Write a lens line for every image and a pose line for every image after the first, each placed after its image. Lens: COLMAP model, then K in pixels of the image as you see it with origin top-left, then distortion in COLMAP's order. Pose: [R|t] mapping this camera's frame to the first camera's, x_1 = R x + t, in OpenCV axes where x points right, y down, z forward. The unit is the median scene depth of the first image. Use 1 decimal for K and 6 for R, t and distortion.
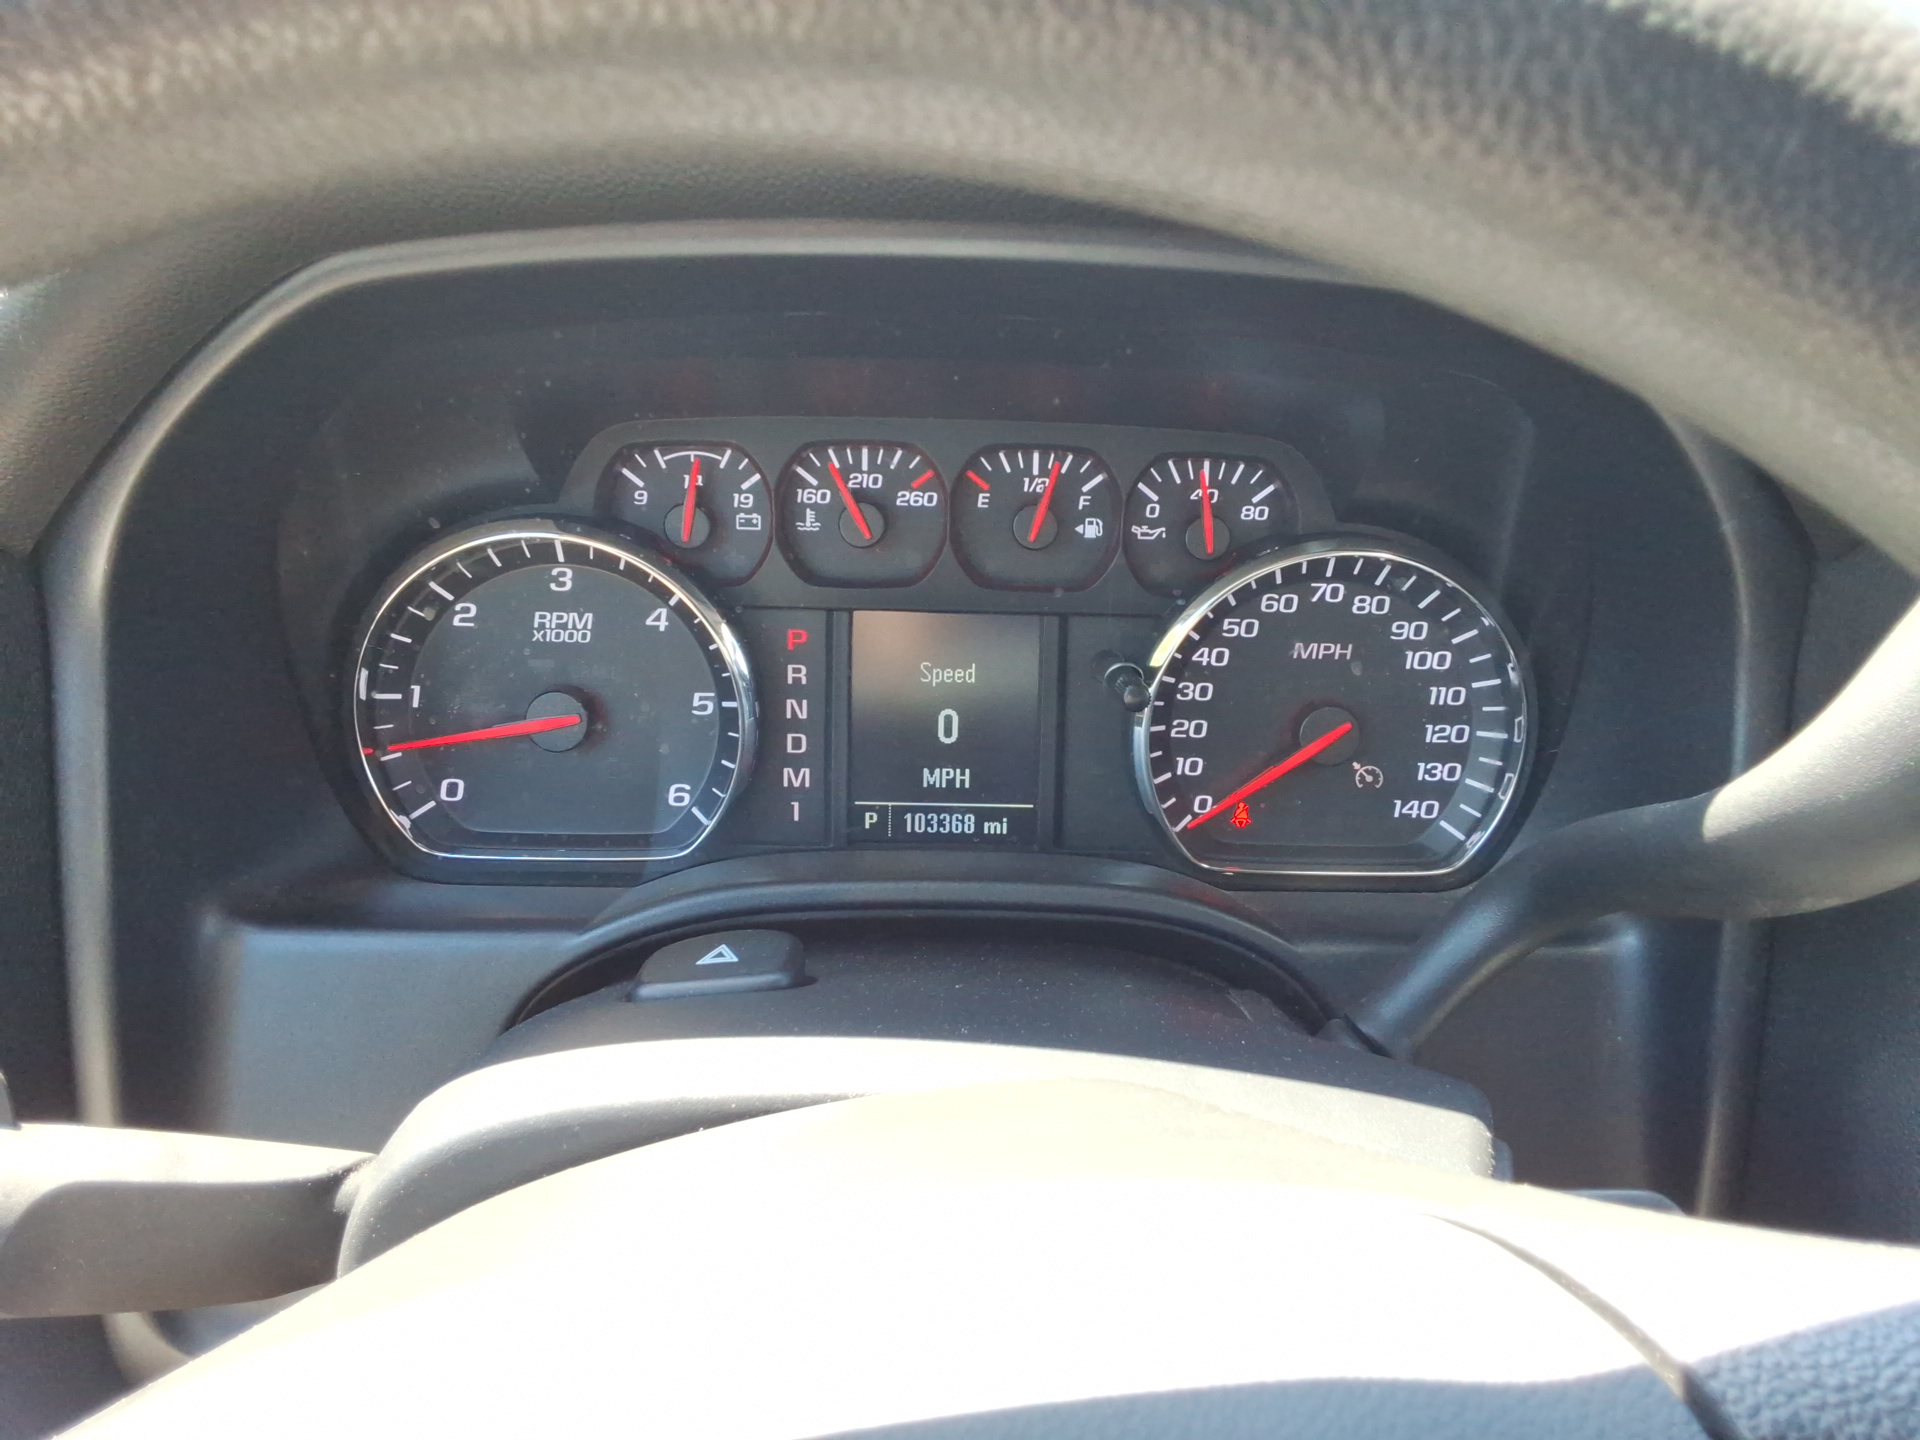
lens RADIAL K [[1586.0, 0, 1023.6], [0, 1586.0, 717.6], [0, 0, 1]] dist [0.103230, -0.136133]
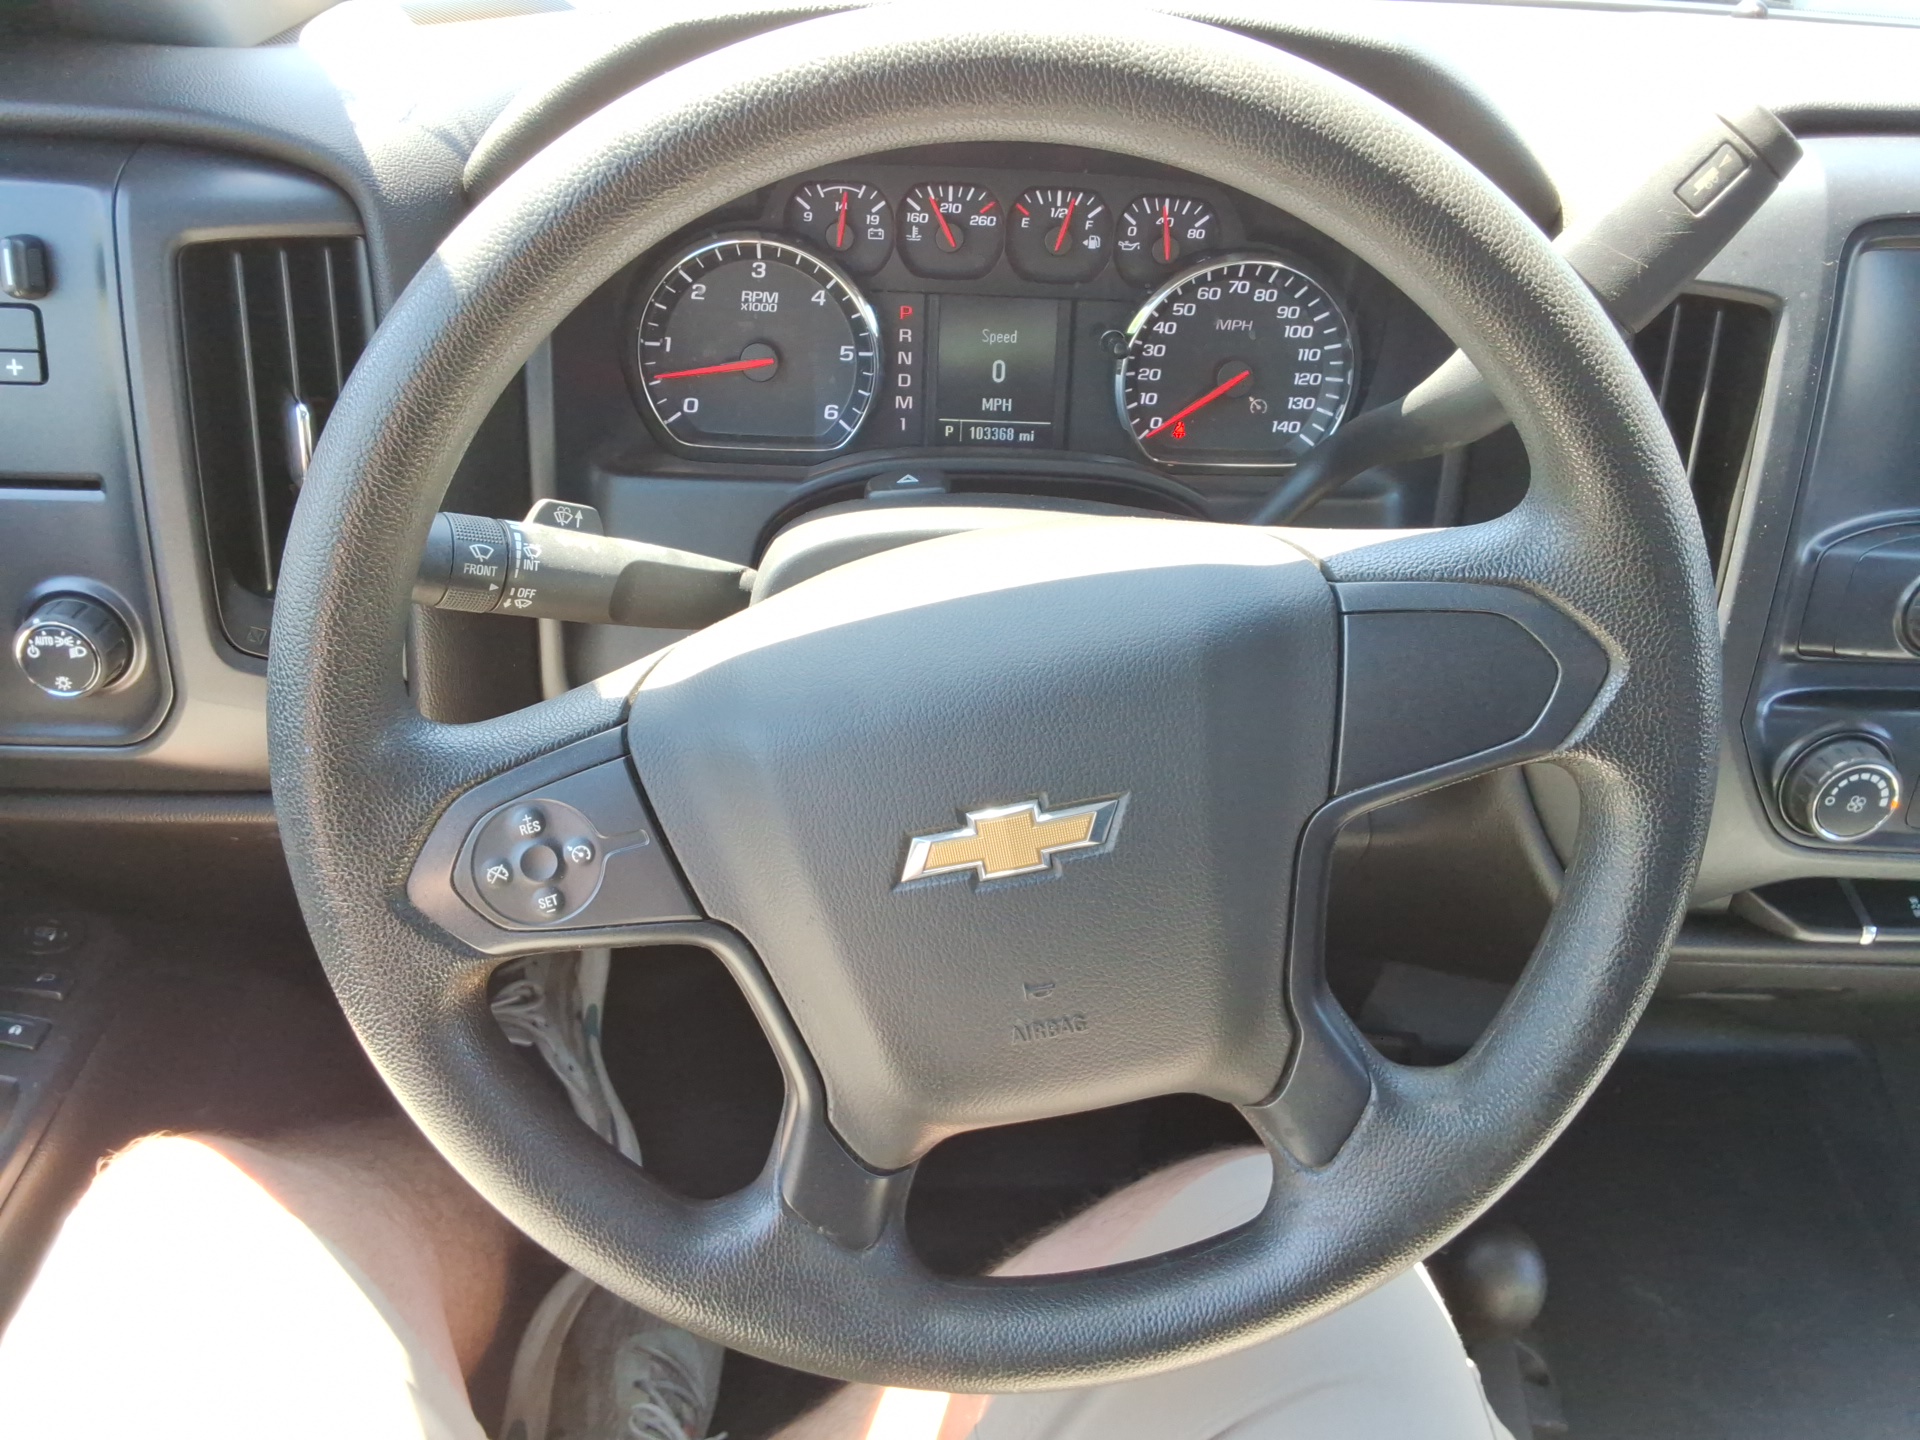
lens RADIAL K [[1505.5, 0, 998.8], [0, 1505.5, 714.3], [0, 0, 1]] dist [0.136773, -0.296979]
pose [[0.999701, 0.011884, 0.021385, -0.078149], [-0.015904, 0.979885, 0.198926, 0.041643], [-0.018590, -0.199206, 0.979781, -0.578101]]
